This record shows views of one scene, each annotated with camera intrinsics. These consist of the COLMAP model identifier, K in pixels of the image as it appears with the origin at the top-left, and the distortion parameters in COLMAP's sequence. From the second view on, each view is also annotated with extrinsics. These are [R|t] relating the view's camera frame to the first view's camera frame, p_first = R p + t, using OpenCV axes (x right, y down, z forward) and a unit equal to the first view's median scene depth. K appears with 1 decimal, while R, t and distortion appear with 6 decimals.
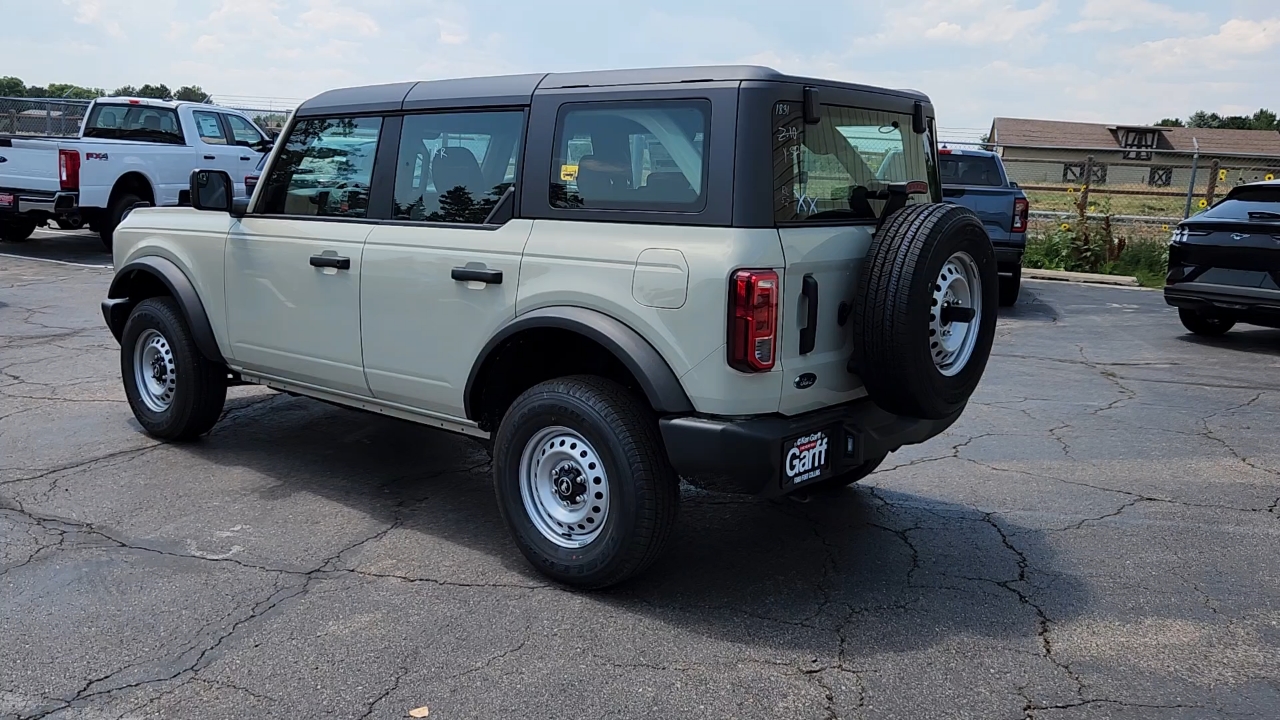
lens RADIAL K [[1093.5, 0, 627.2], [0, 1093.5, 355.8], [0, 0, 1]] dist [0.016180, 0.006395]
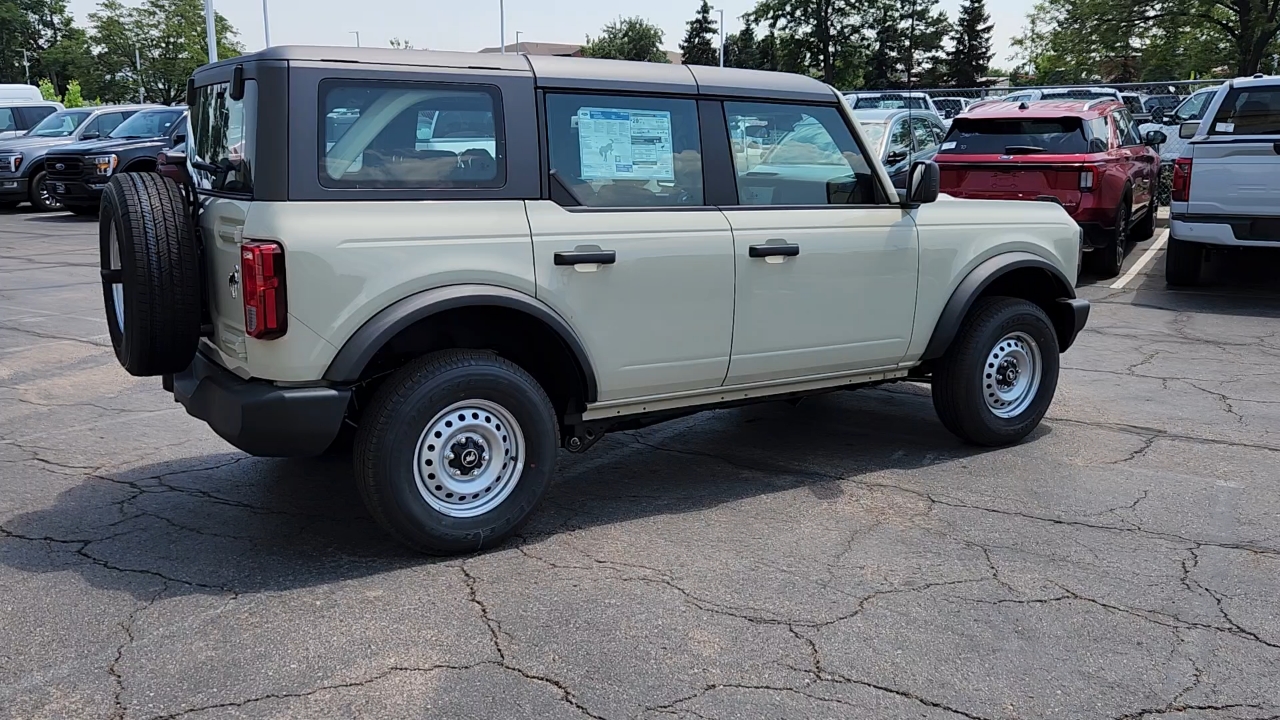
lens RADIAL K [[1093.5, 0, 627.2], [0, 1093.5, 355.8], [0, 0, 1]] dist [0.016180, 0.006395]
pose [[-0.306502, 0.156528, -0.938912, 1.066894], [-0.170857, 0.961320, 0.216038, -0.255990], [0.936411, 0.226635, -0.267902, 1.620487]]
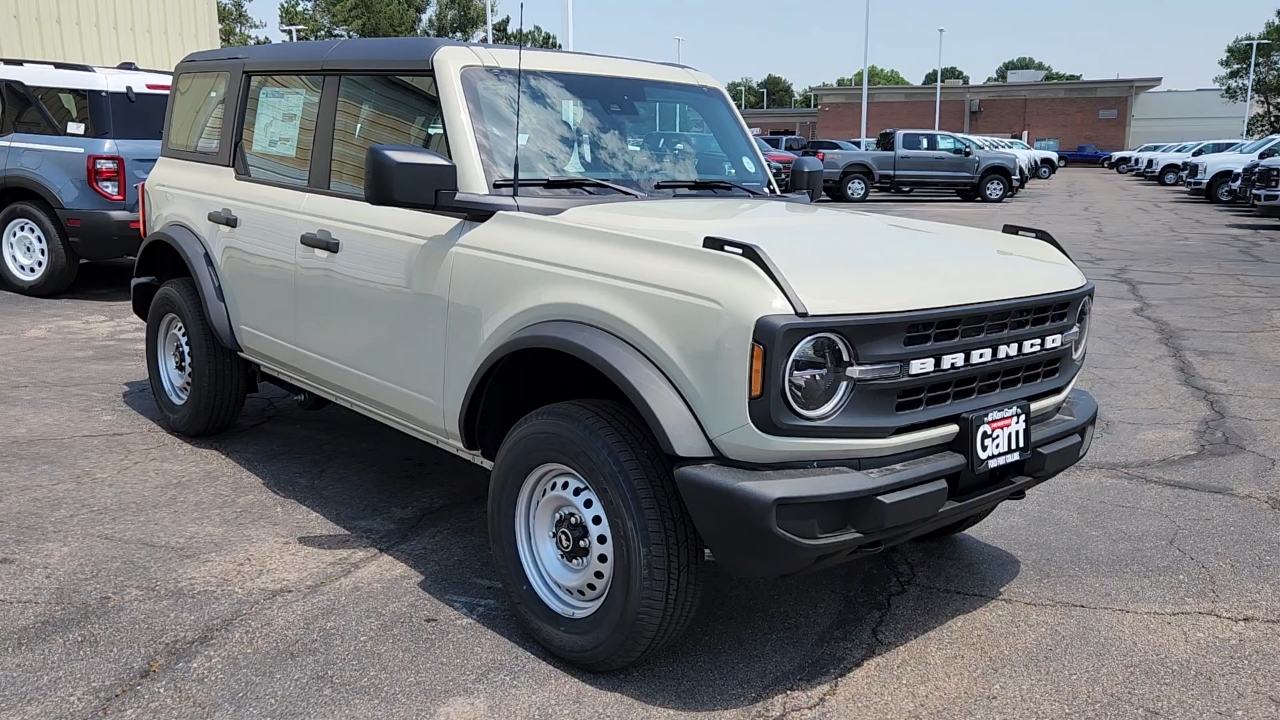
lens RADIAL K [[1093.5, 0, 627.2], [0, 1093.5, 355.8], [0, 0, 1]] dist [0.016180, 0.006395]
pose [[-0.989252, -0.084115, 0.119601, -0.429624], [-0.035997, 0.932889, 0.358362, -0.410123], [-0.141718, 0.350205, -0.925890, 2.339198]]
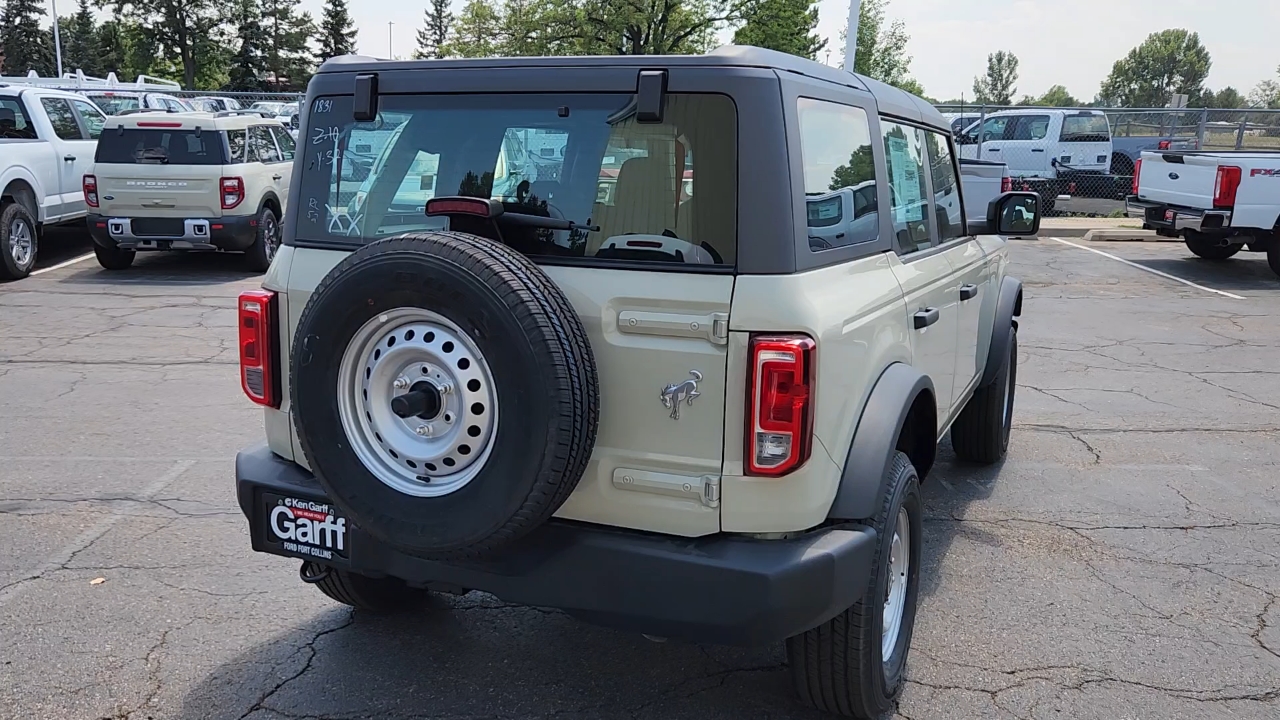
lens RADIAL K [[1086.4, 0, 629.3], [0, 1086.4, 363.7], [0, 0, 1]] dist [0.022867, -0.000615]
pose [[0.275412, 0.164851, -0.947086, 0.858970], [-0.173856, 0.977483, 0.119585, -0.145974], [0.945475, 0.131721, 0.297871, 0.843314]]
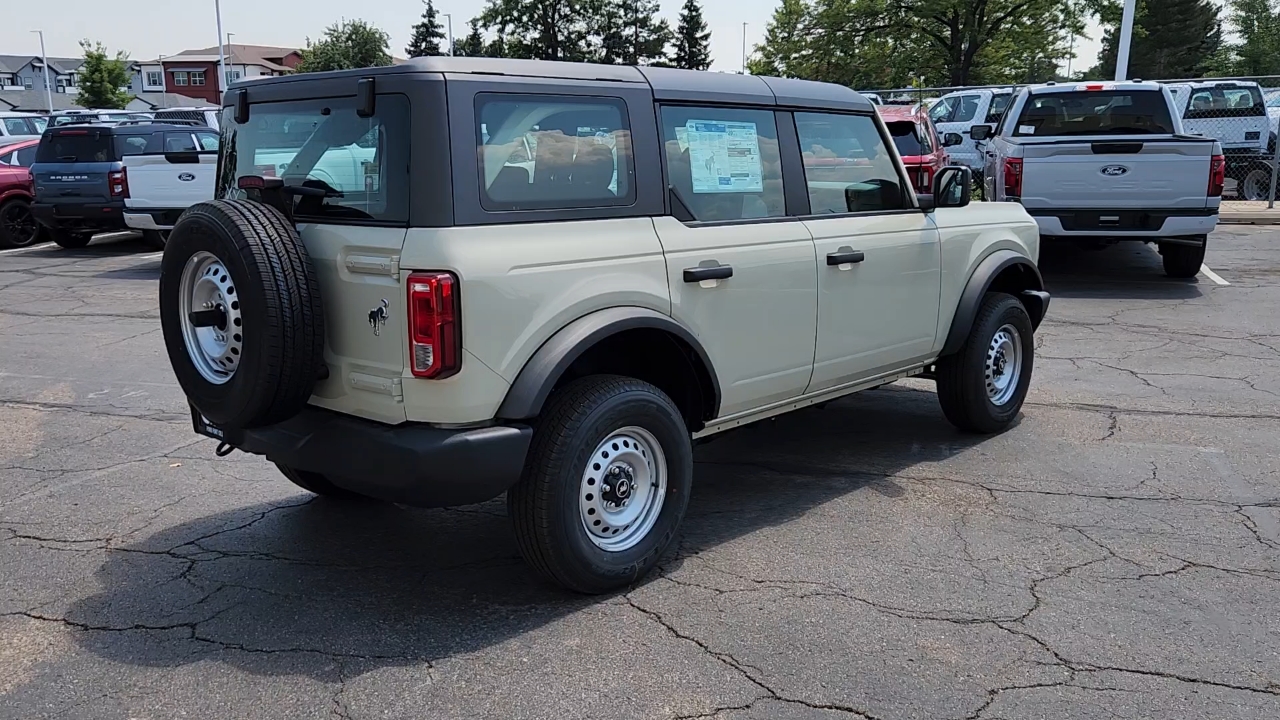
lens RADIAL K [[1093.5, 0, 627.2], [0, 1093.5, 355.8], [0, 0, 1]] dist [0.016180, 0.006395]
pose [[-0.056675, 0.164272, -0.984786, 1.105189], [-0.157564, 0.972538, 0.171297, -0.204490], [0.985881, 0.164875, -0.029235, 1.268277]]
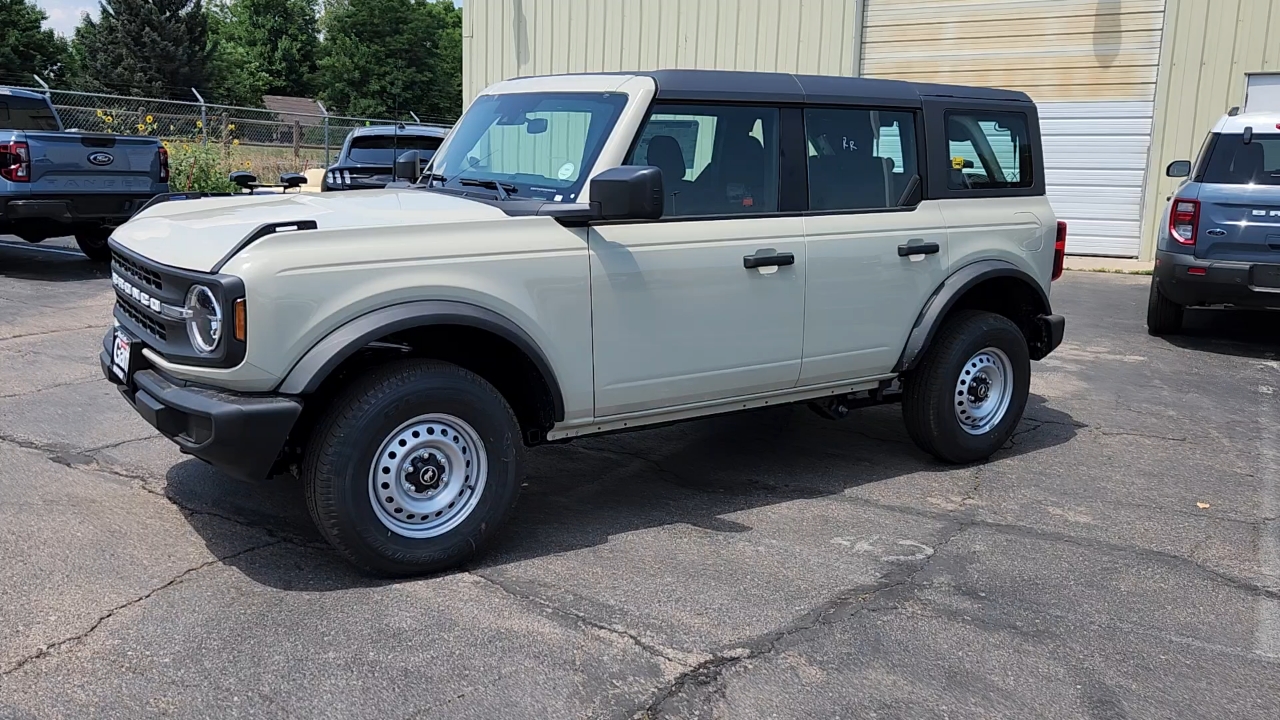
lens RADIAL K [[1093.5, 0, 627.2], [0, 1093.5, 355.8], [0, 0, 1]] dist [0.016180, 0.006395]
pose [[0.267494, -0.204335, 0.941644, -1.371350], [0.137351, 0.975363, 0.172634, -0.209014], [-0.953720, 0.083157, 0.288970, 0.953506]]
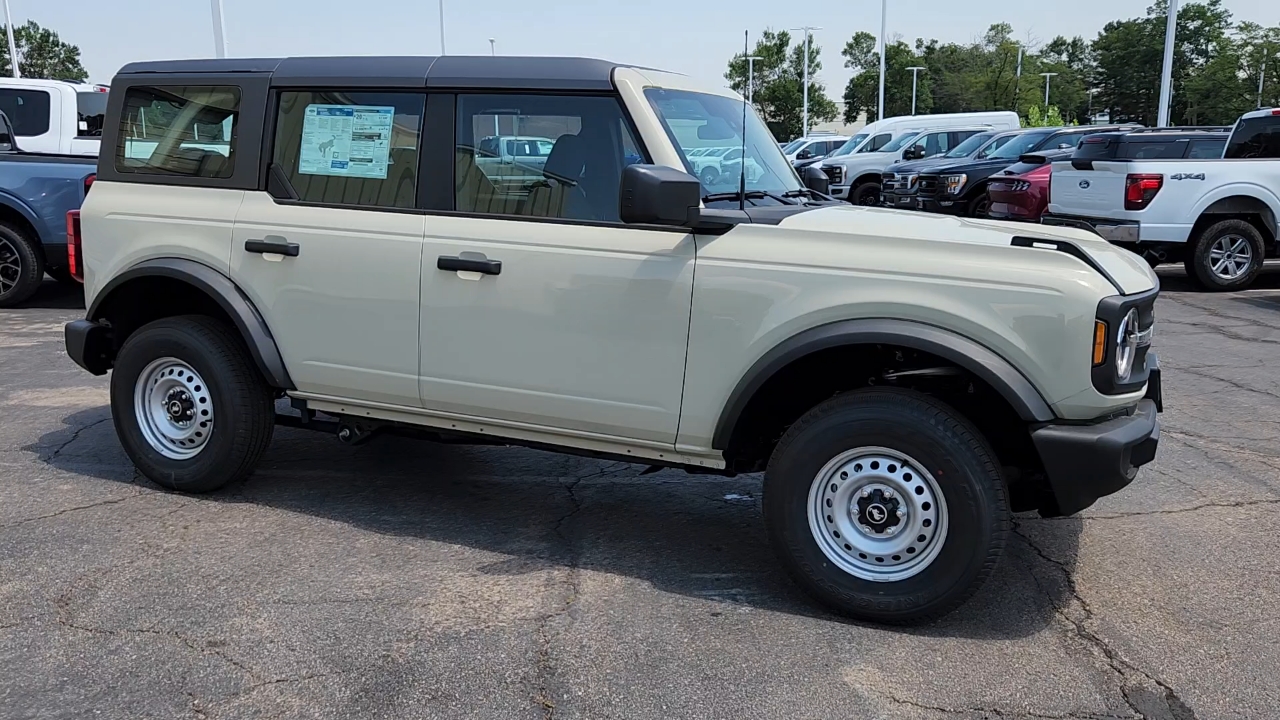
lens RADIAL K [[1093.5, 0, 627.2], [0, 1093.5, 355.8], [0, 0, 1]] dist [0.016180, 0.006395]
pose [[-0.958907, 0.007916, -0.283612, 0.103808], [-0.089060, 0.940689, 0.327372, -0.393781], [0.269382, 0.339178, -0.901328, 2.358506]]
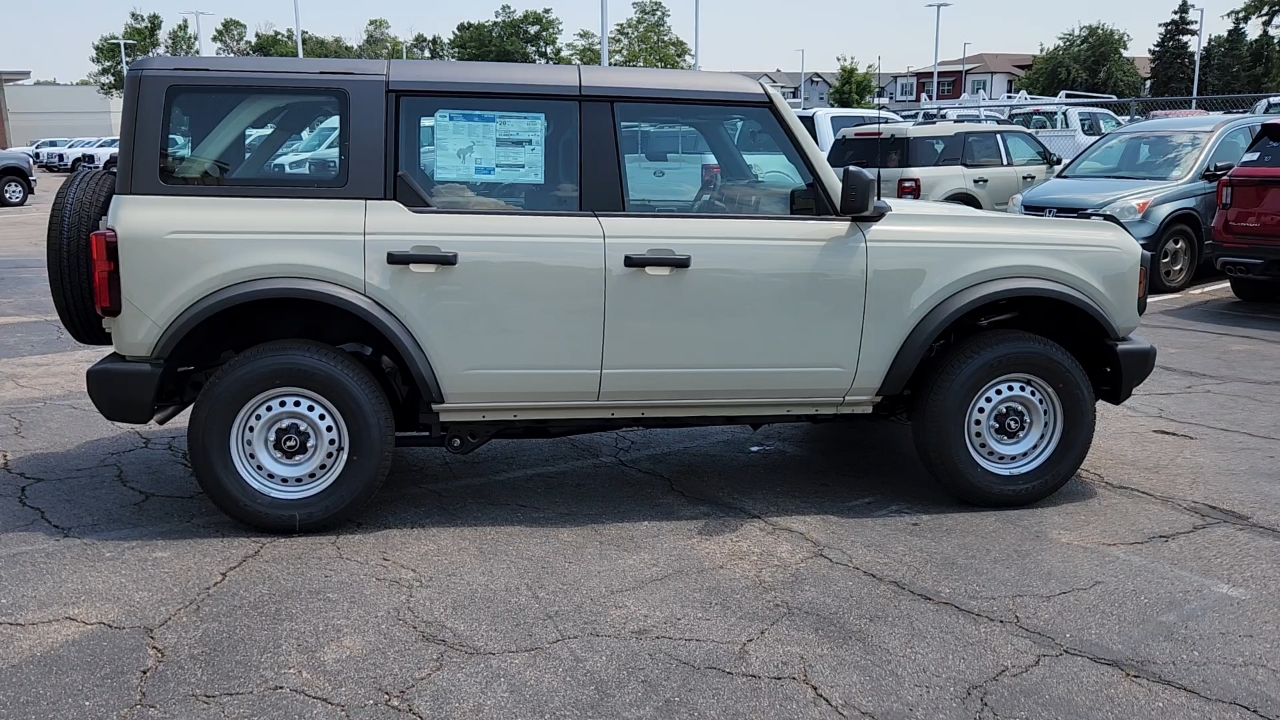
lens RADIAL K [[1093.5, 0, 627.2], [0, 1093.5, 355.8], [0, 0, 1]] dist [0.016180, 0.006395]
pose [[-0.661082, 0.105936, -0.742798, 0.760560], [-0.148302, 0.952004, 0.267760, -0.331631], [0.735512, 0.287170, -0.613642, 2.076948]]
